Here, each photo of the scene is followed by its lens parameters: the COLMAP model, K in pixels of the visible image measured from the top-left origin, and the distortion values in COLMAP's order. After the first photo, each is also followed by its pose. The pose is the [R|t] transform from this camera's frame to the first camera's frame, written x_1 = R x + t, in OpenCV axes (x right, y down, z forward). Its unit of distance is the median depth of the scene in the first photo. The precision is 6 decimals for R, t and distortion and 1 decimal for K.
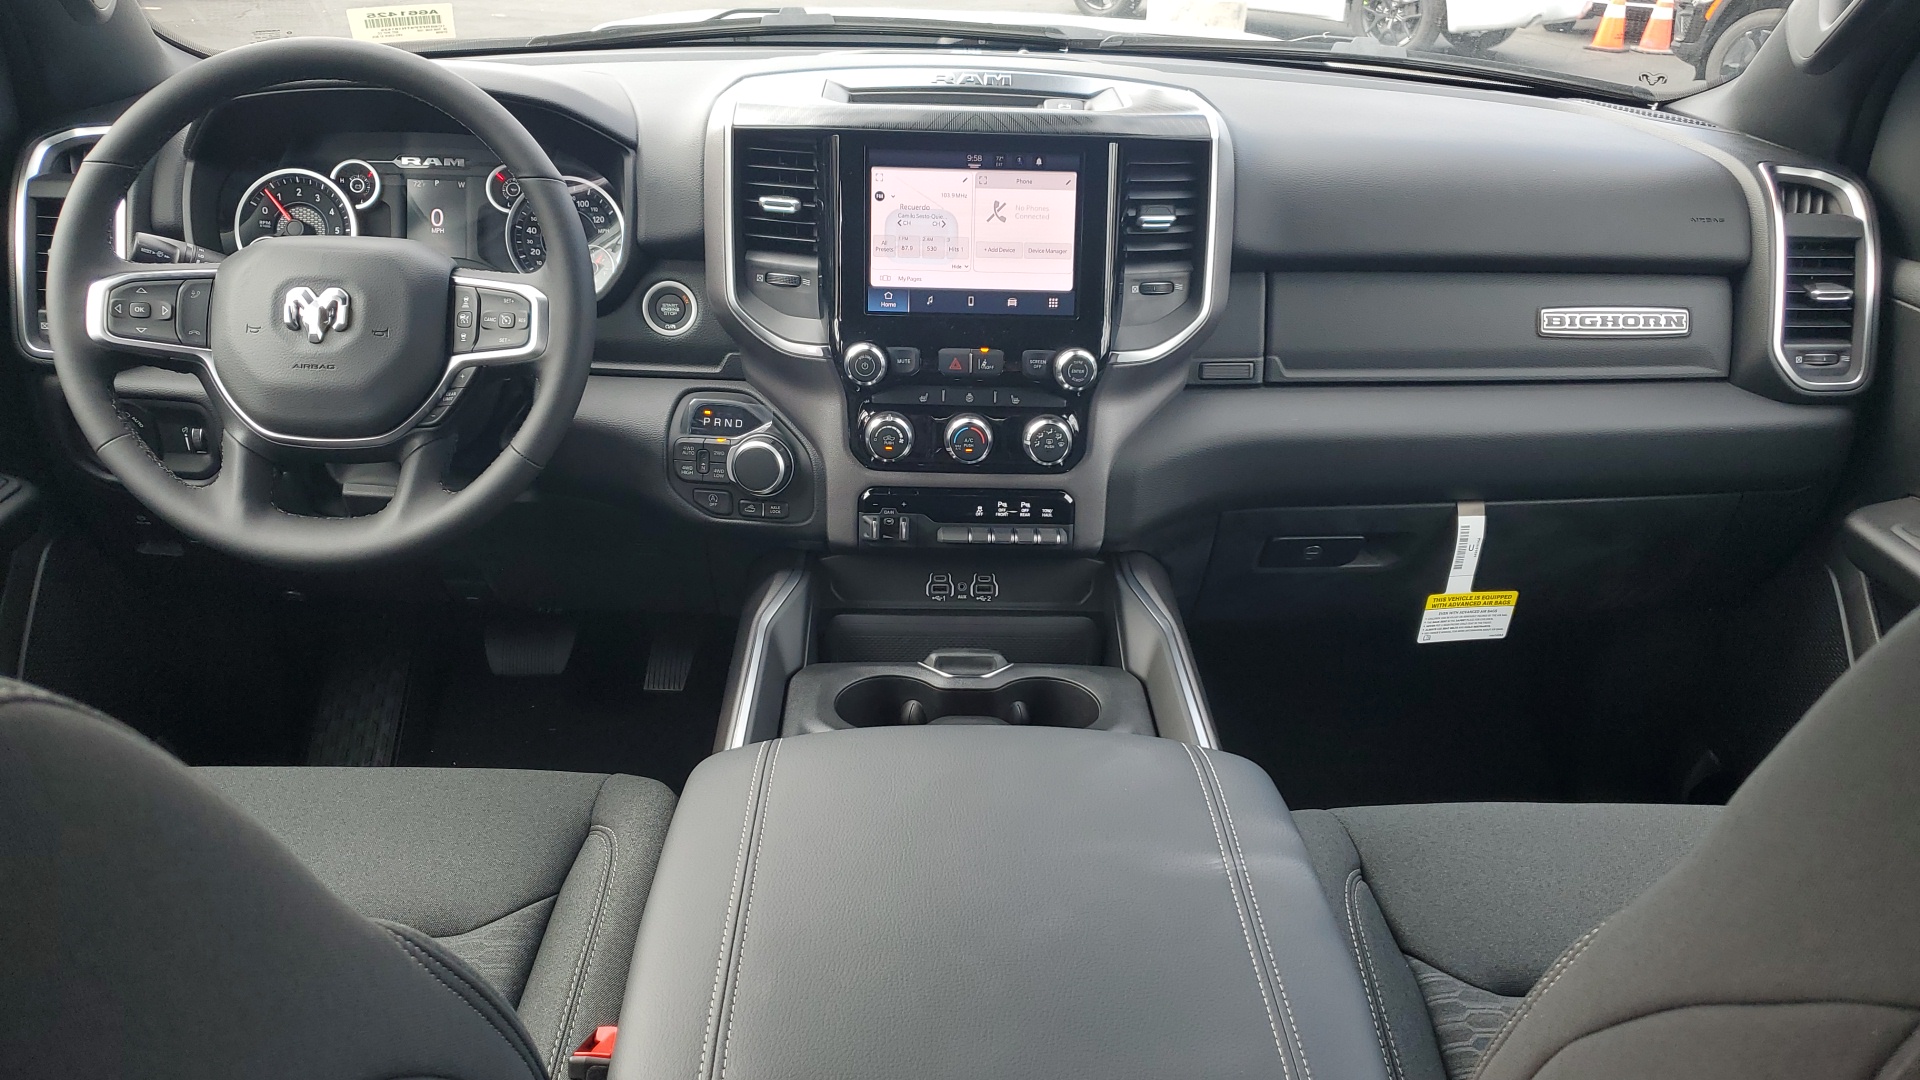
lens RADIAL K [[1624.6, 0, 965.5], [0, 1624.6, 580.9], [0, 0, 1]] dist [0.094656, -0.004916]
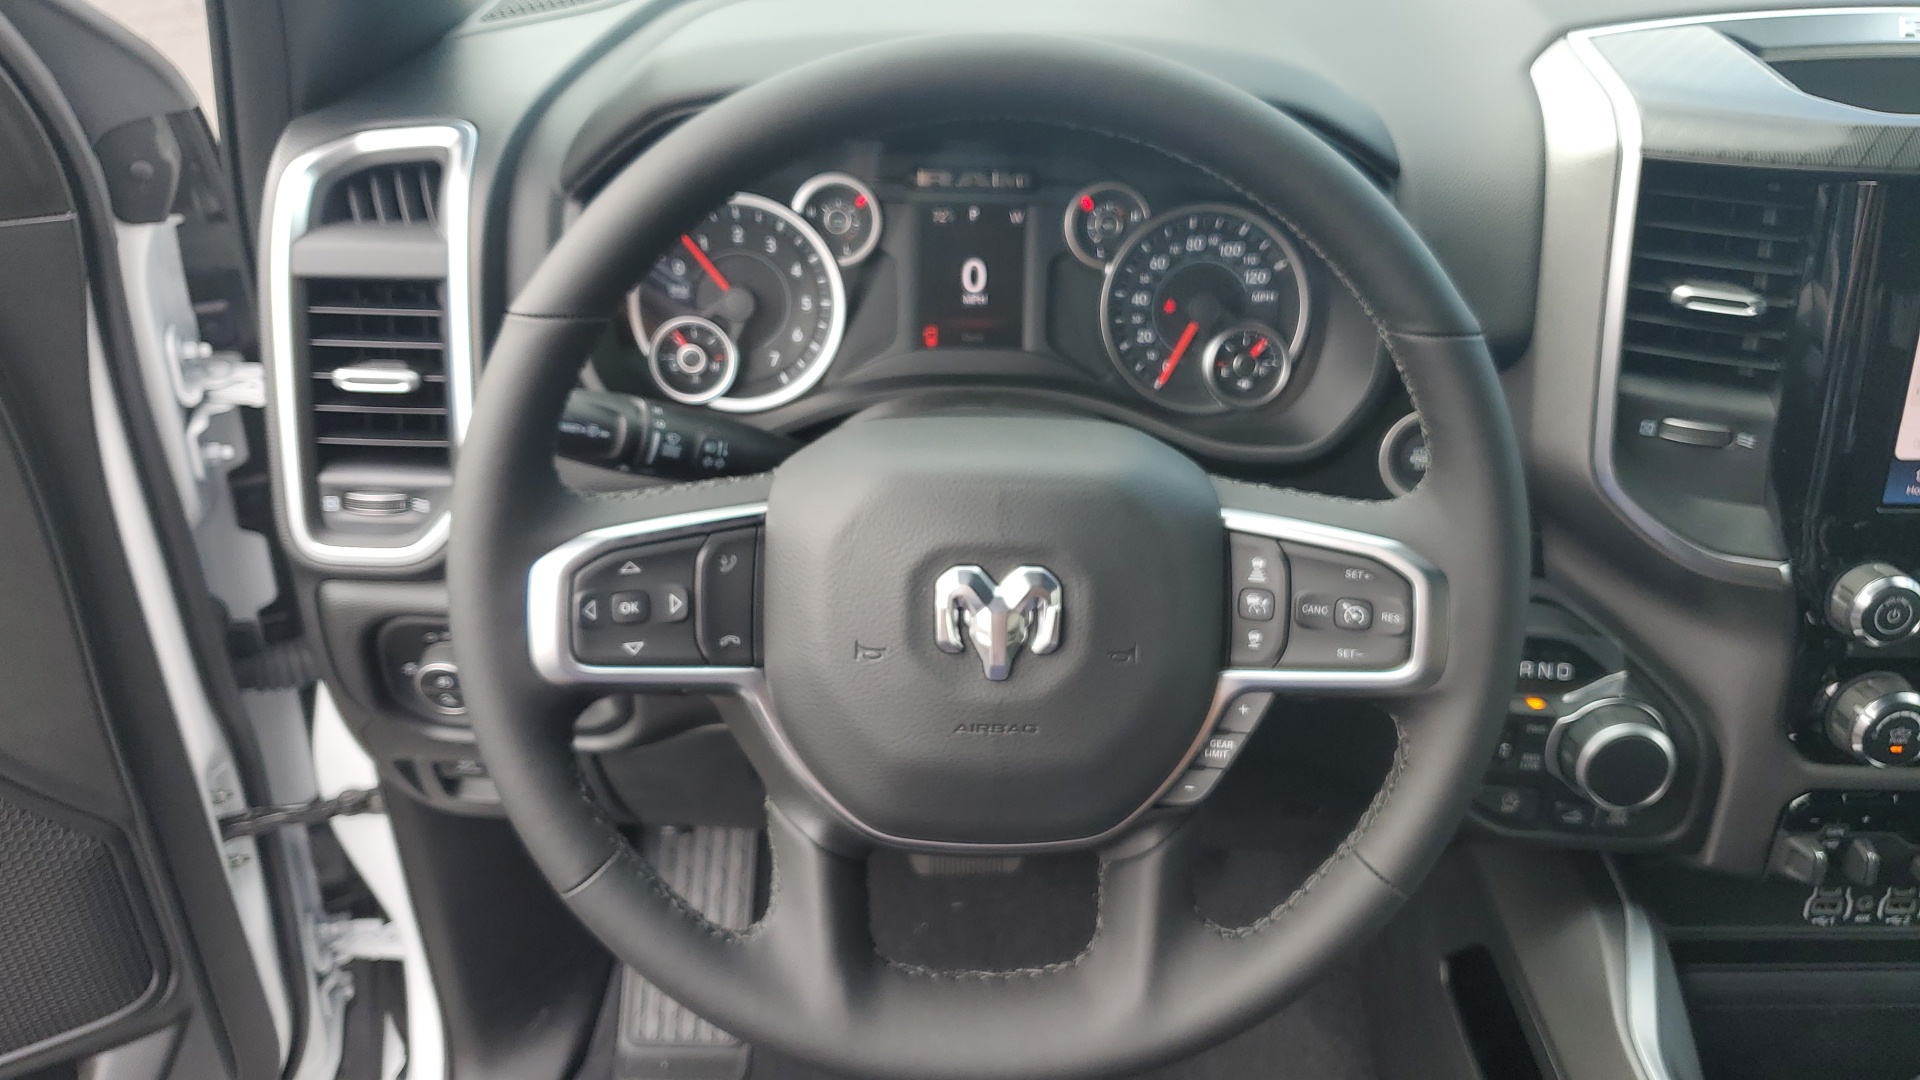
lens RADIAL K [[1564.0, 0, 960.0], [0, 1564.0, 540.0], [0, 0, 1]] dist [0.013443, 0.000097]
pose [[0.999285, -0.009157, 0.036693, -0.376629], [0.003774, 0.989545, 0.144174, -0.226149], [-0.037630, -0.143932, 0.988872, 0.490637]]
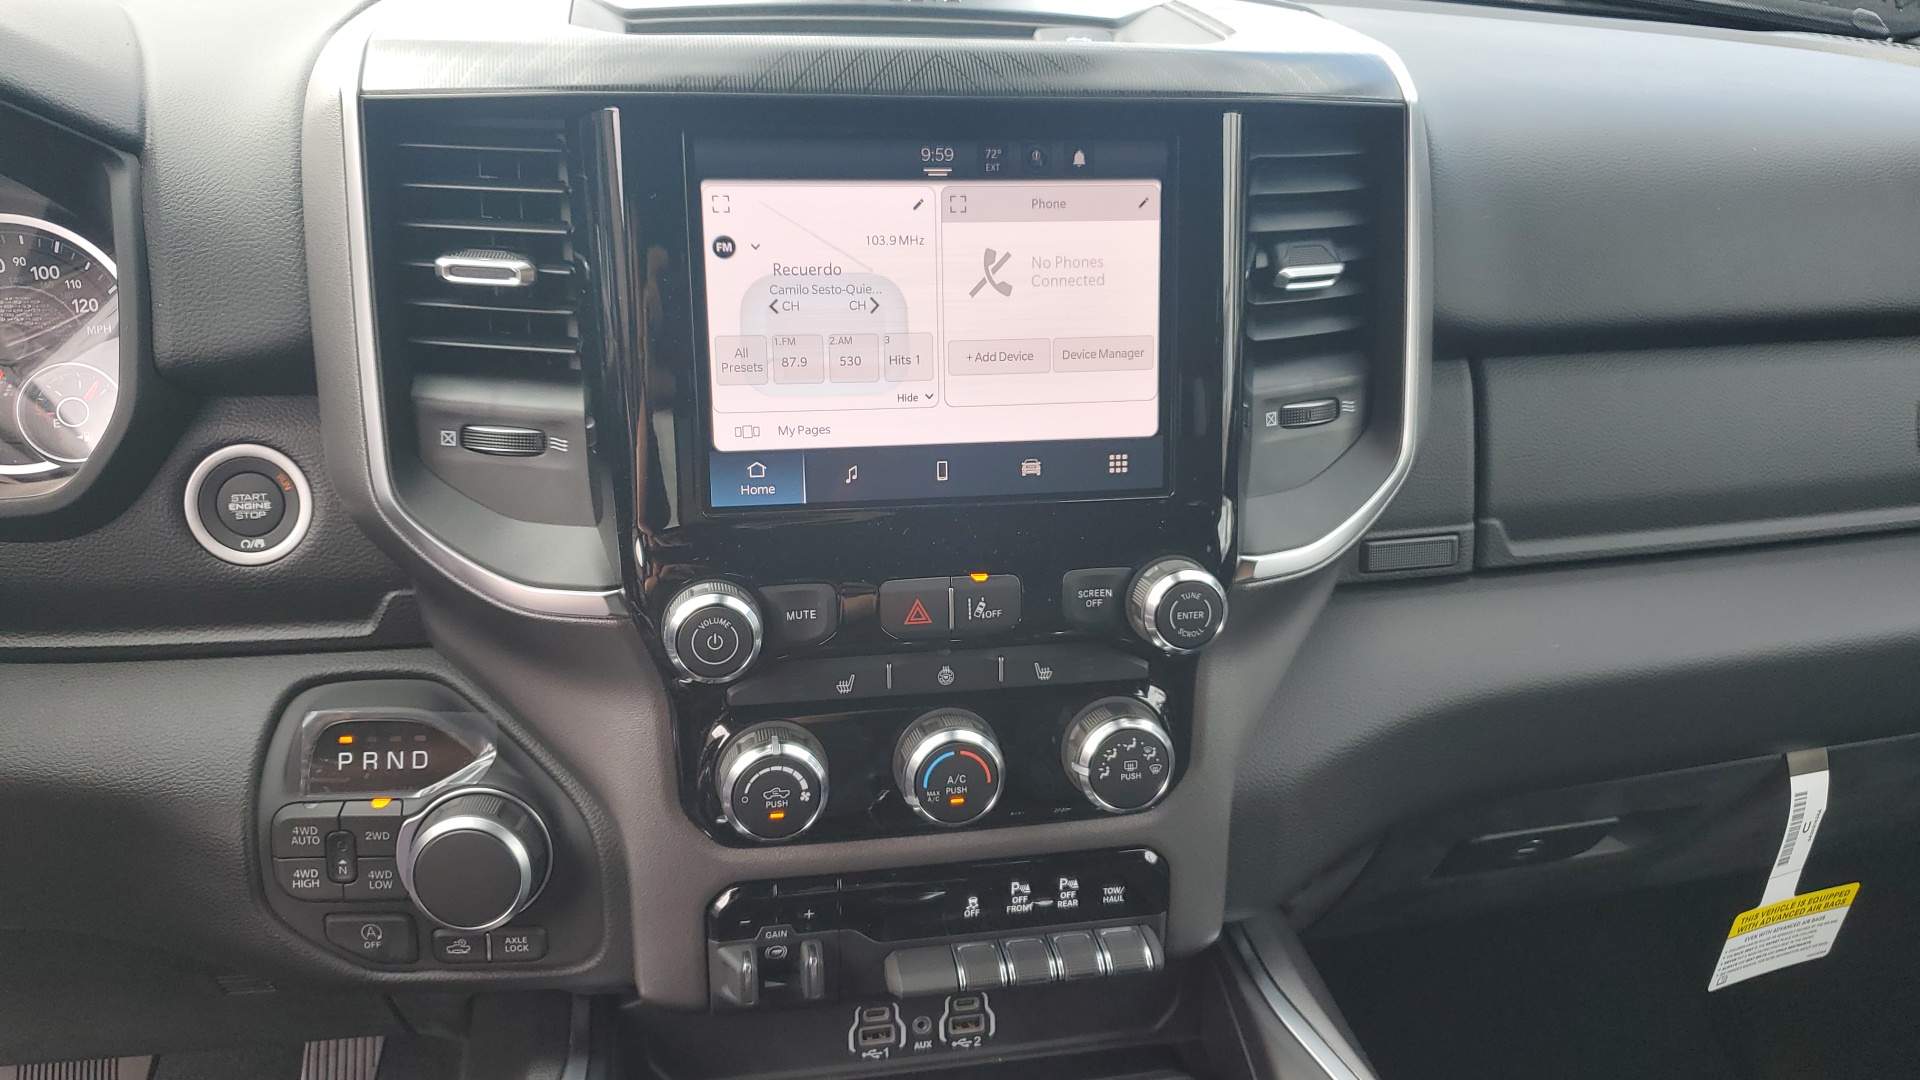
lens RADIAL K [[1564.0, 0, 960.0], [0, 1564.0, 540.0], [0, 0, 1]] dist [0.013443, 0.000097]
pose [[0.983142, -0.066407, 0.170356, -0.065189], [0.066225, 0.997782, 0.006758, -0.153253], [-0.170427, 0.004638, 0.985359, 0.568515]]
